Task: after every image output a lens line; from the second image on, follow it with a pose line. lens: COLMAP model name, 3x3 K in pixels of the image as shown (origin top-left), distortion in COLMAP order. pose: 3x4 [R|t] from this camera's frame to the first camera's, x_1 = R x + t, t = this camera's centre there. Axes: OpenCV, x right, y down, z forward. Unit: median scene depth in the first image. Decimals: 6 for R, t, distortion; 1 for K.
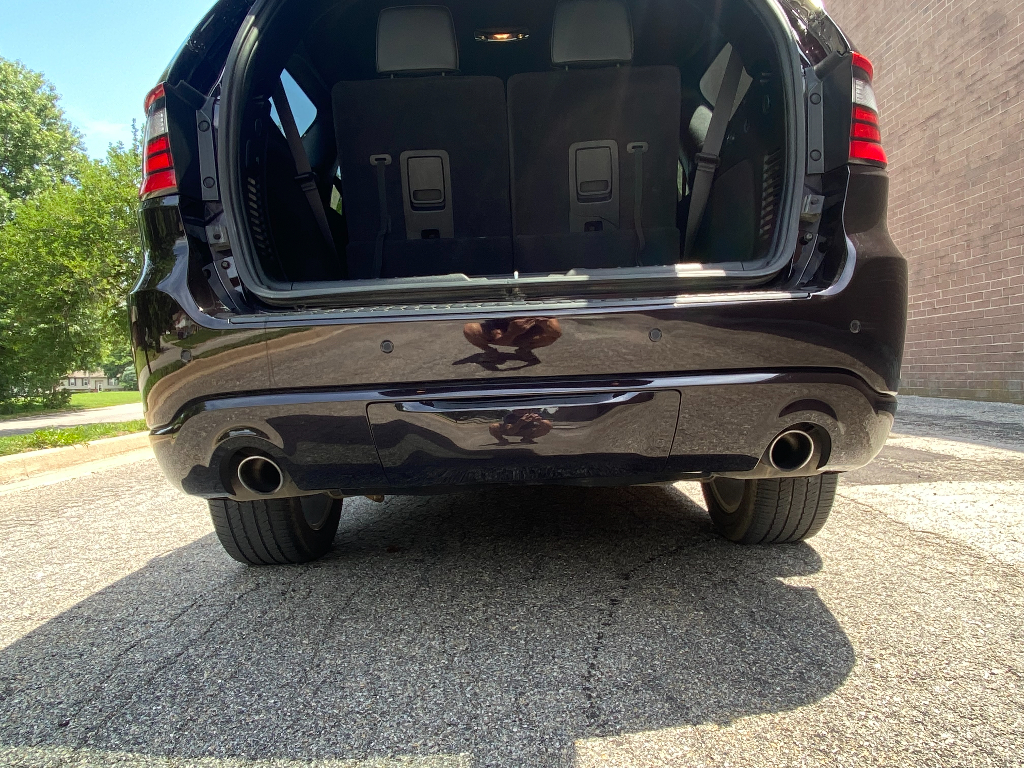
lens RADIAL K [[721.7, 0, 508.6], [0, 721.7, 386.6], [0, 0, 1]] dist [0.055936, -0.068419]
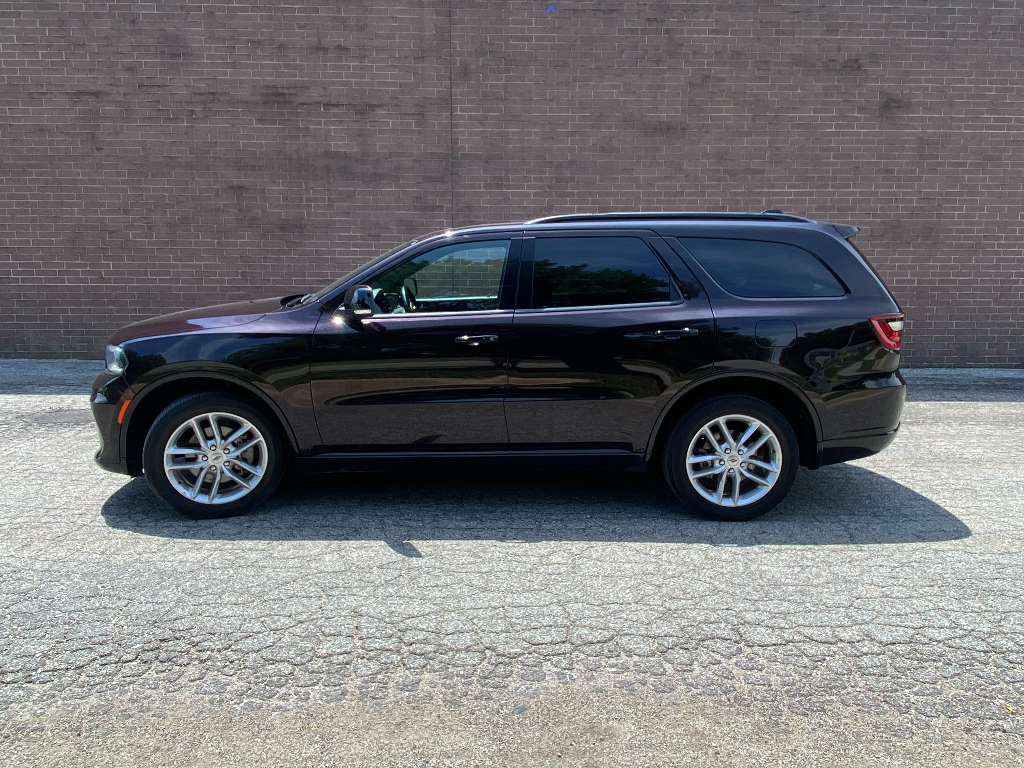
lens RADIAL K [[747.1, 0, 506.2], [0, 747.1, 379.1], [0, 0, 1]] dist [0.064068, -0.081940]
pose [[-0.007616, -0.116868, 0.993118, -2.604341], [0.010468, 0.993083, 0.116944, -0.390007], [-0.999916, 0.011287, -0.006340, 1.944762]]
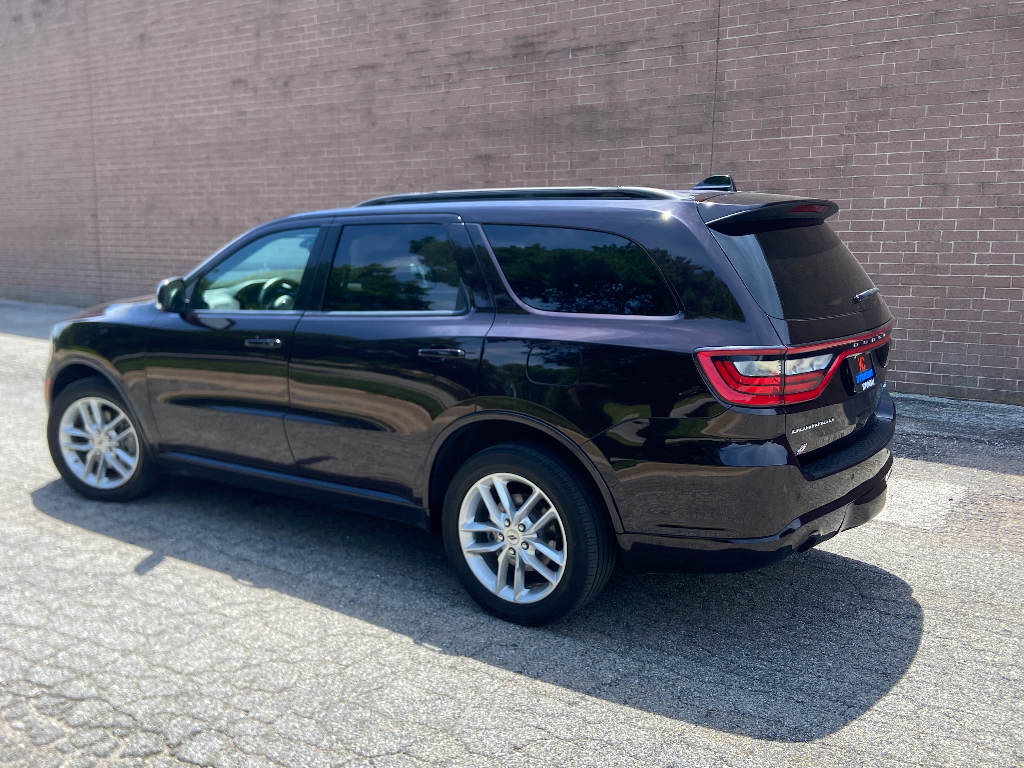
lens RADIAL K [[943.8, 0, 507.9], [0, 943.8, 385.5], [0, 0, 1]] dist [0.053157, 0.000000]
pose [[0.582442, -0.099063, 0.806813, -2.013340], [-0.006112, 0.991985, 0.126212, -0.451584], [-0.812849, -0.078442, 0.577168, 0.157961]]
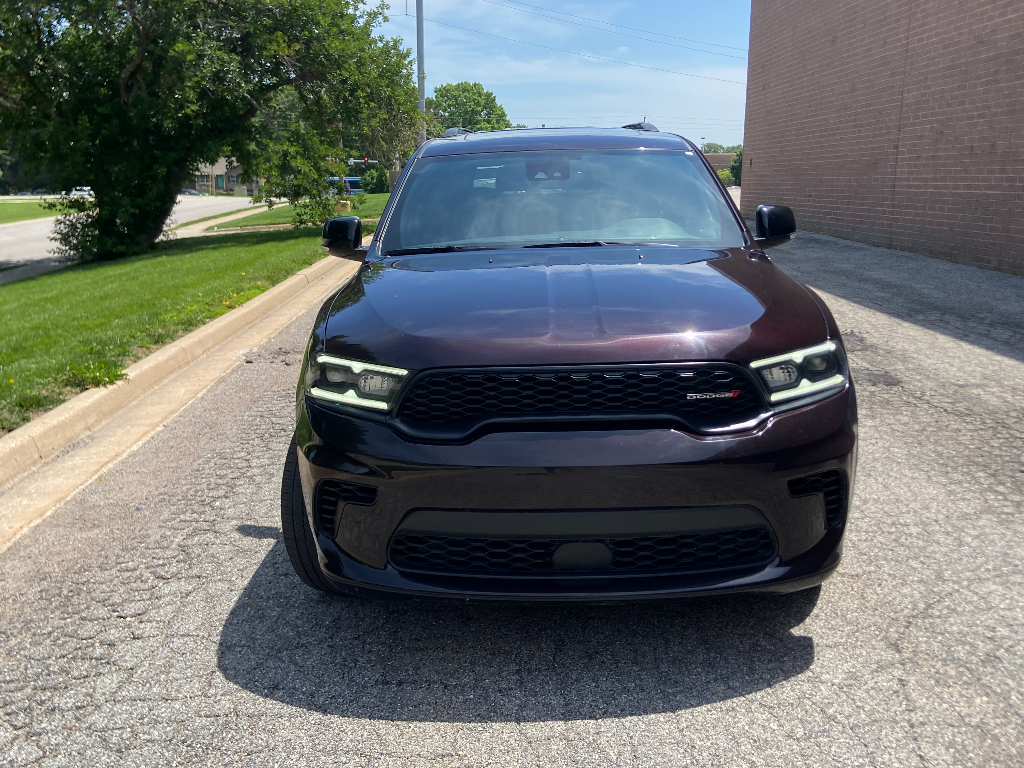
lens RADIAL K [[1009.9, 0, 514.4], [0, 1009.9, 368.9], [0, 0, 1]] dist [0.052383, 0.000000]
pose [[0.999843, 0.011650, 0.013355, -0.478420], [-0.013765, 0.985144, 0.171179, -0.445009], [-0.011163, -0.171336, 0.985149, -0.498609]]
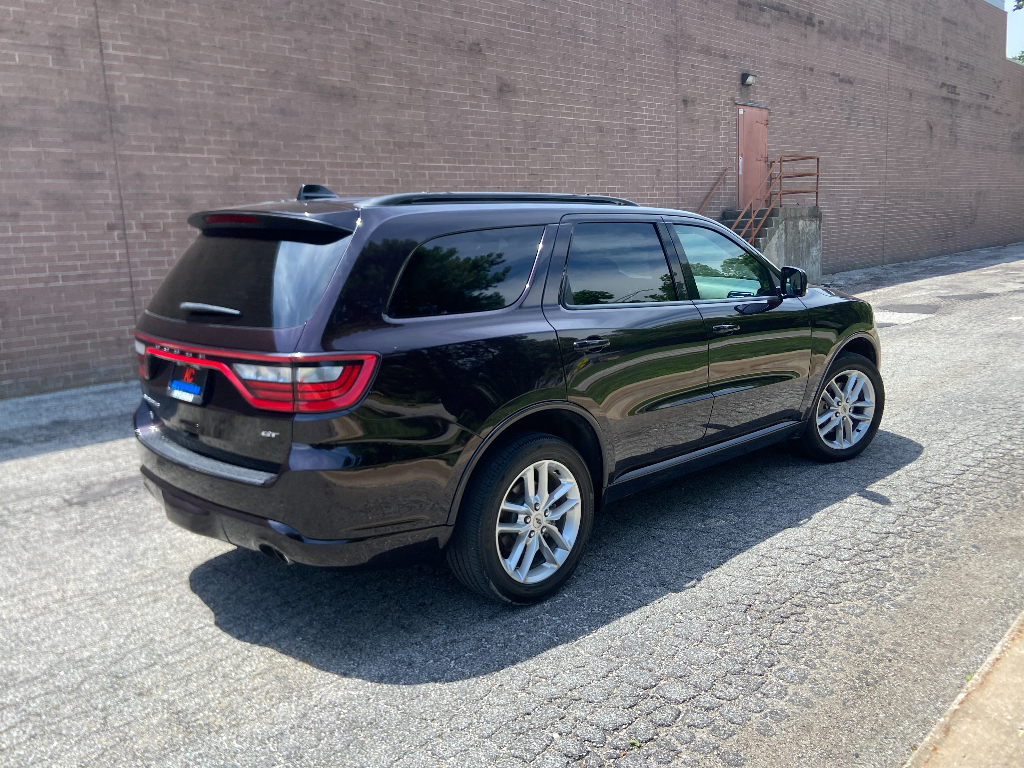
lens RADIAL K [[863.8, 0, 513.6], [0, 863.8, 375.0], [0, 0, 1]] dist [0.105640, -0.140880]
pose [[-0.713163, -0.064649, 0.698011, -2.068200], [0.066756, 0.984950, 0.159430, -0.535713], [-0.697812, 0.160296, -0.698114, 4.255636]]
